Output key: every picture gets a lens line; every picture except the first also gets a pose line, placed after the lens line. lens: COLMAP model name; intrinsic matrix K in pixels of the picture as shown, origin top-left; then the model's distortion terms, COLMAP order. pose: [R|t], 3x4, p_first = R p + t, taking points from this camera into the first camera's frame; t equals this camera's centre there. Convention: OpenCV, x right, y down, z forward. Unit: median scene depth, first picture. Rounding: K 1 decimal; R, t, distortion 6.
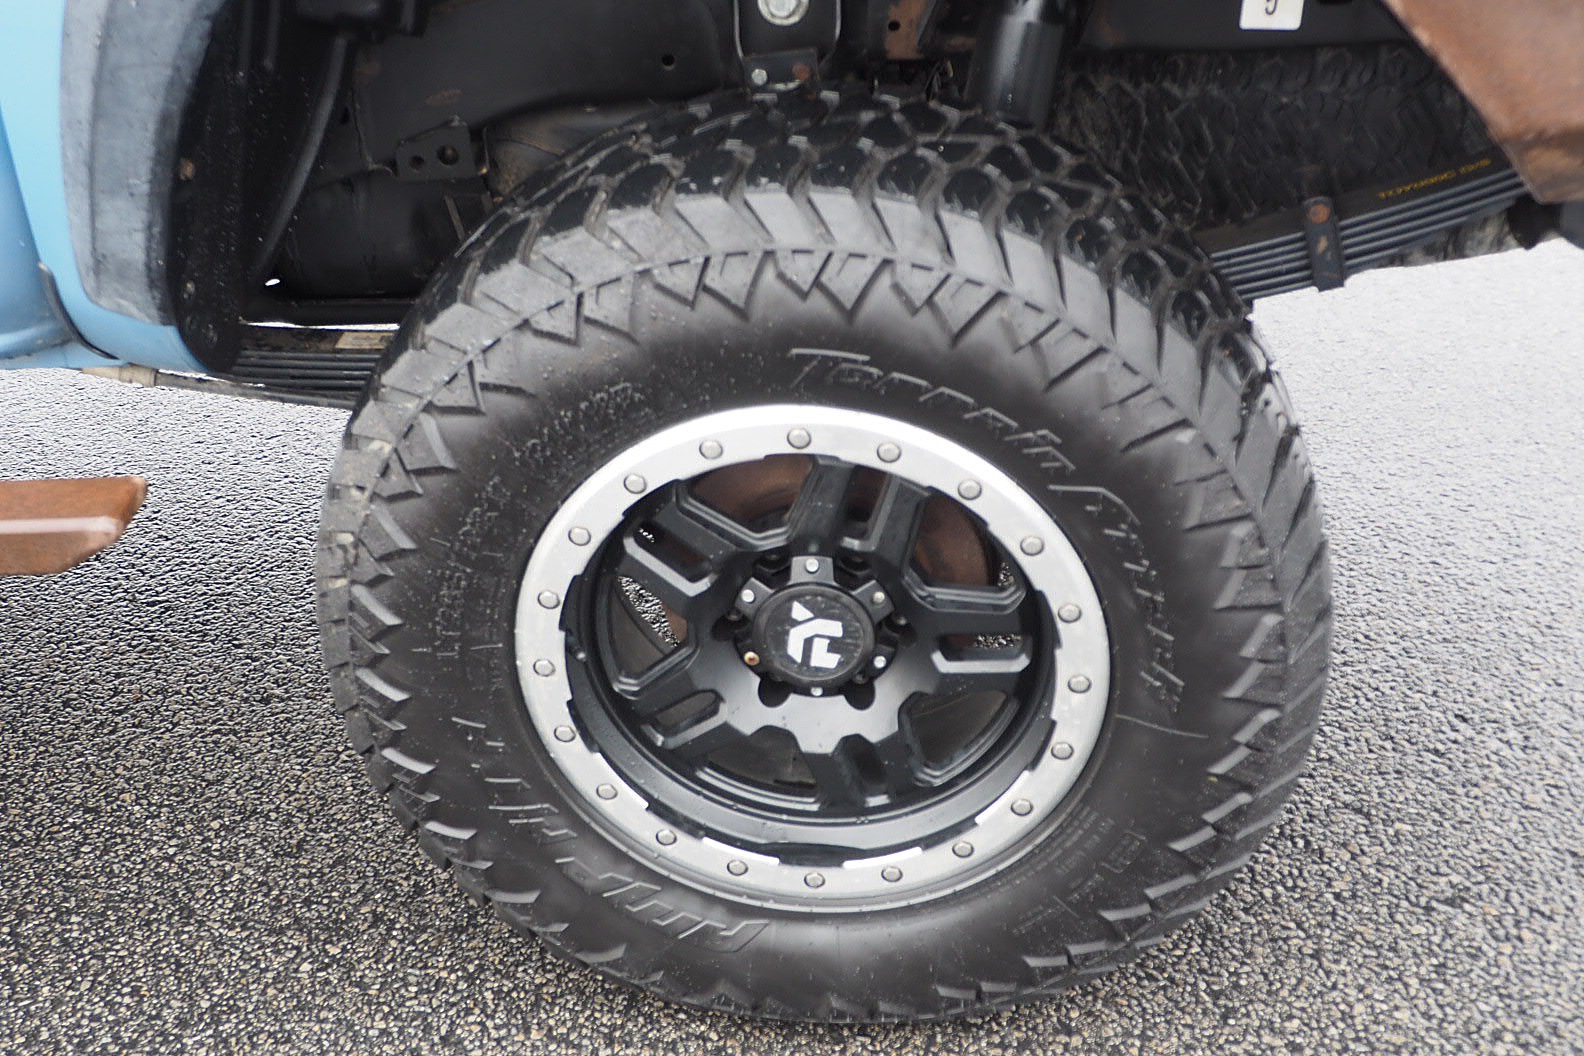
lens RADIAL K [[1819.8, 0, 792.0], [0, 1819.8, 528.0], [0, 0, 1]] dist [-0.001672, -0.006914]
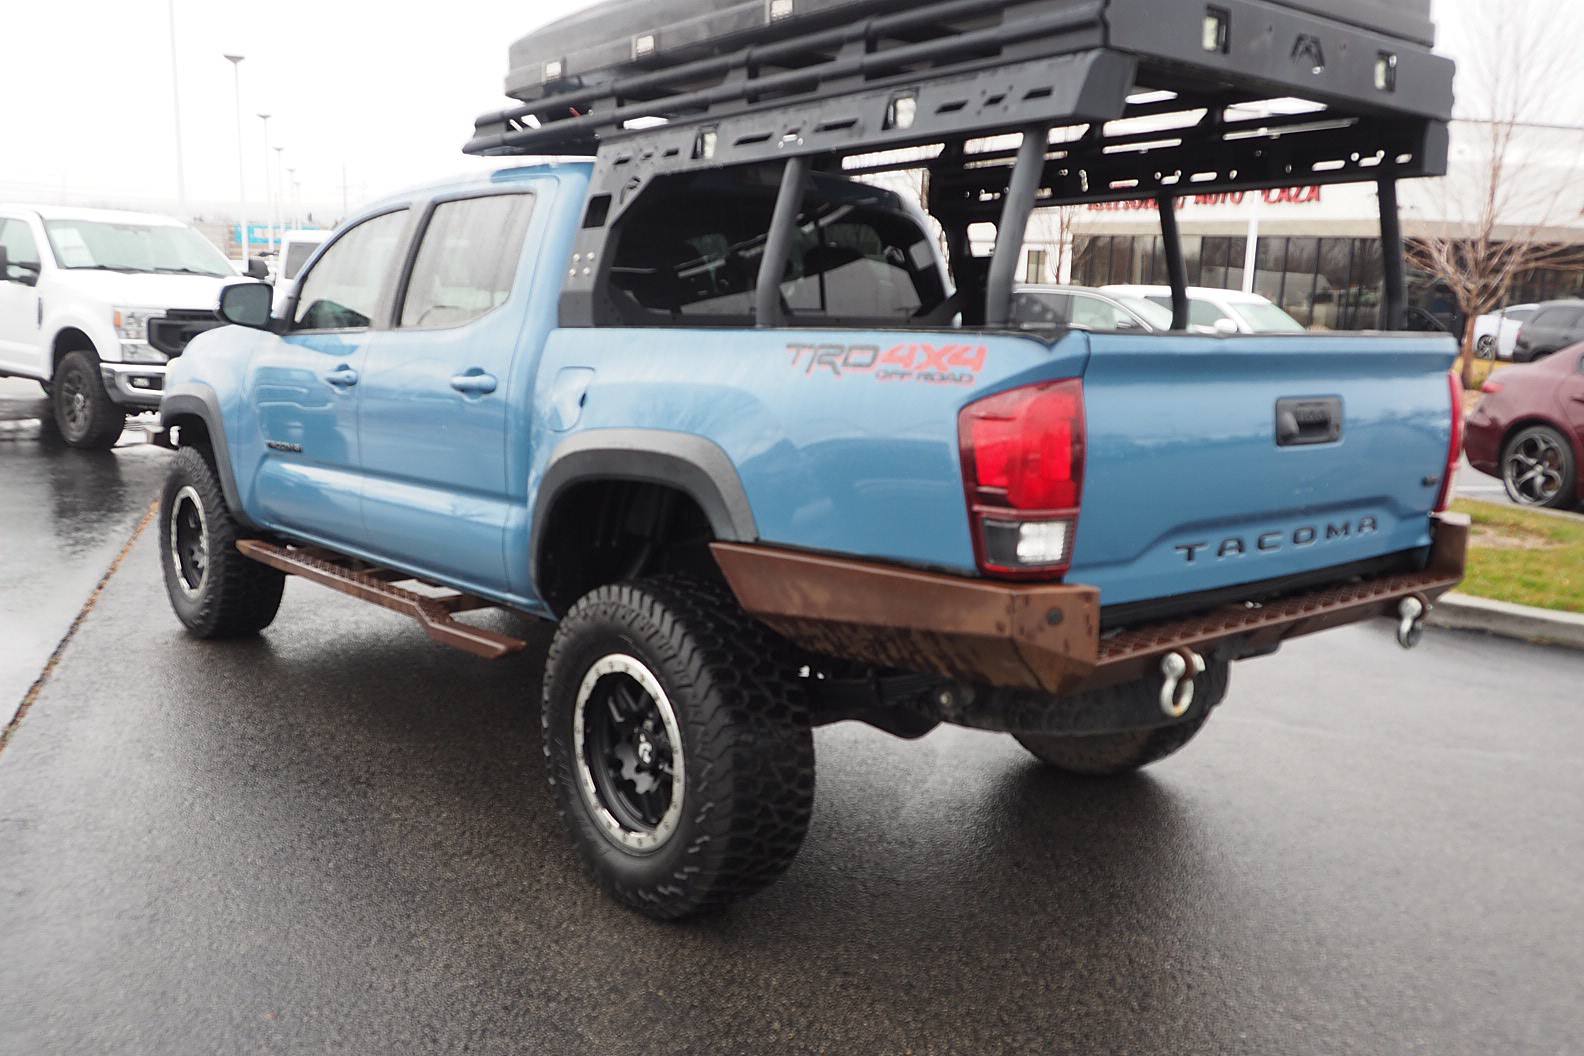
lens RADIAL K [[1419.8, 0, 792.0], [0, 1419.8, 528.0], [0, 0, 1]] dist [-0.014829, -0.003117]
pose [[0.718389, 0.174416, -0.673422, 1.727607], [-0.397409, 0.897435, -0.191510, 0.087613], [0.570950, 0.405203, 0.714022, -0.672183]]
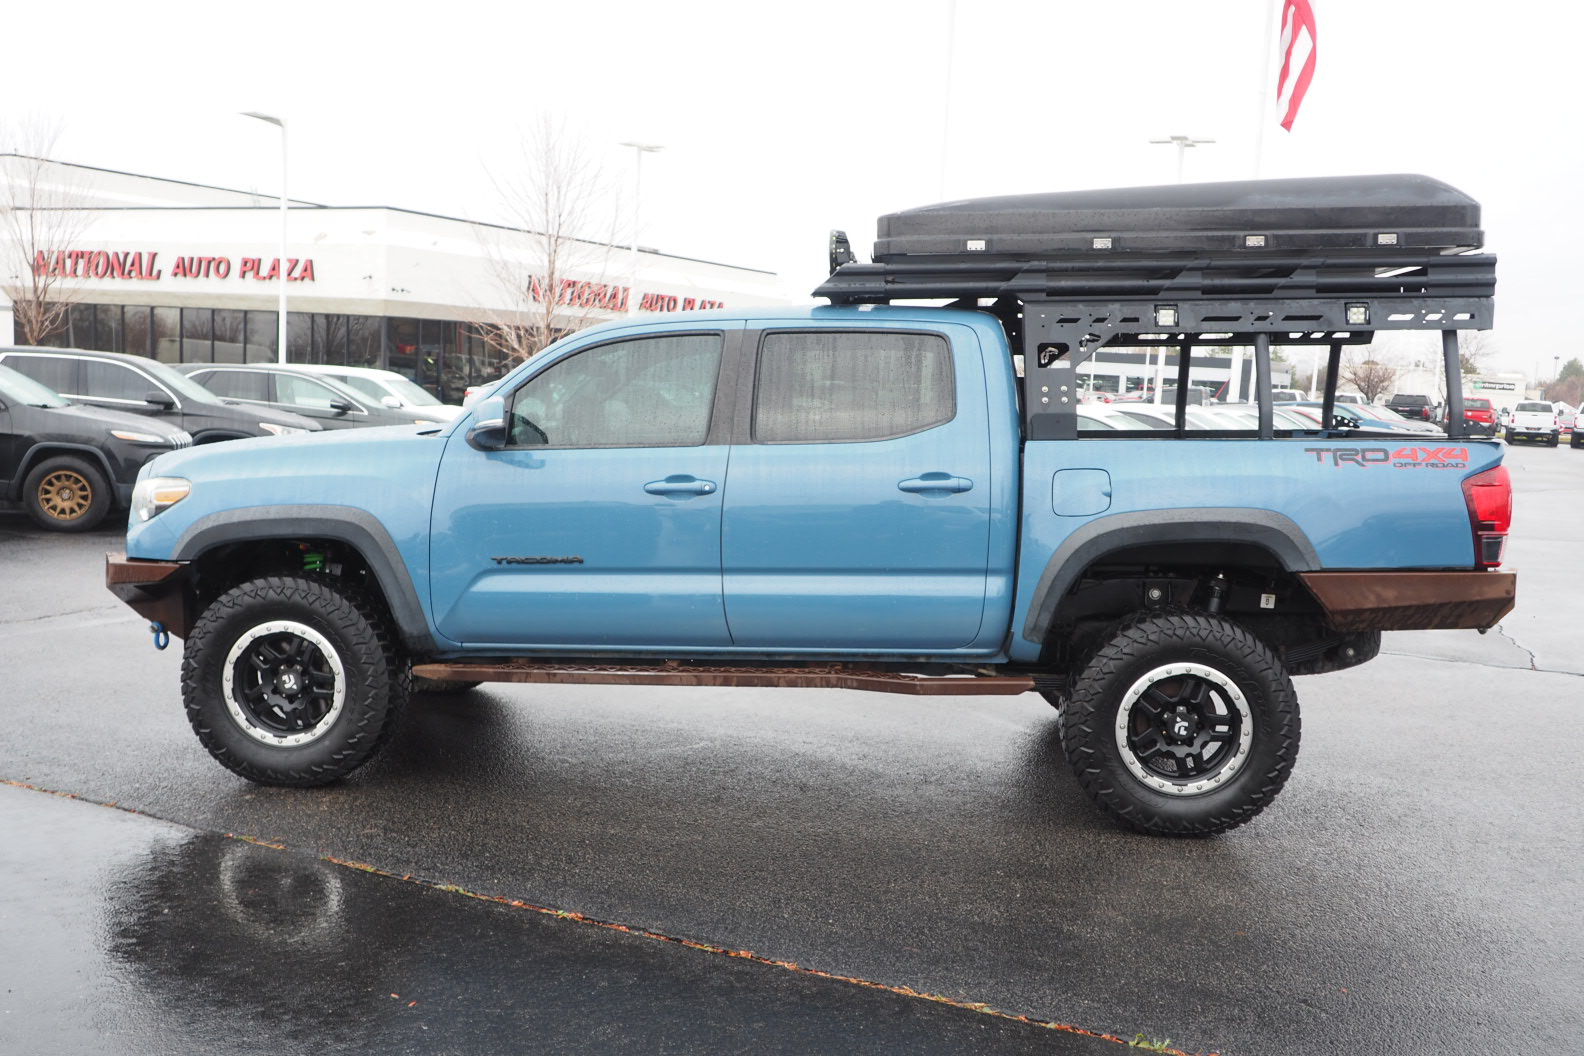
lens RADIAL K [[1419.8, 0, 792.0], [0, 1419.8, 528.0], [0, 0, 1]] dist [-0.014829, -0.003117]
pose [[0.997123, 0.067315, 0.034857, -1.092344], [-0.046719, 0.907825, -0.416738, 1.113446], [-0.059697, 0.413910, 0.908358, -2.263895]]
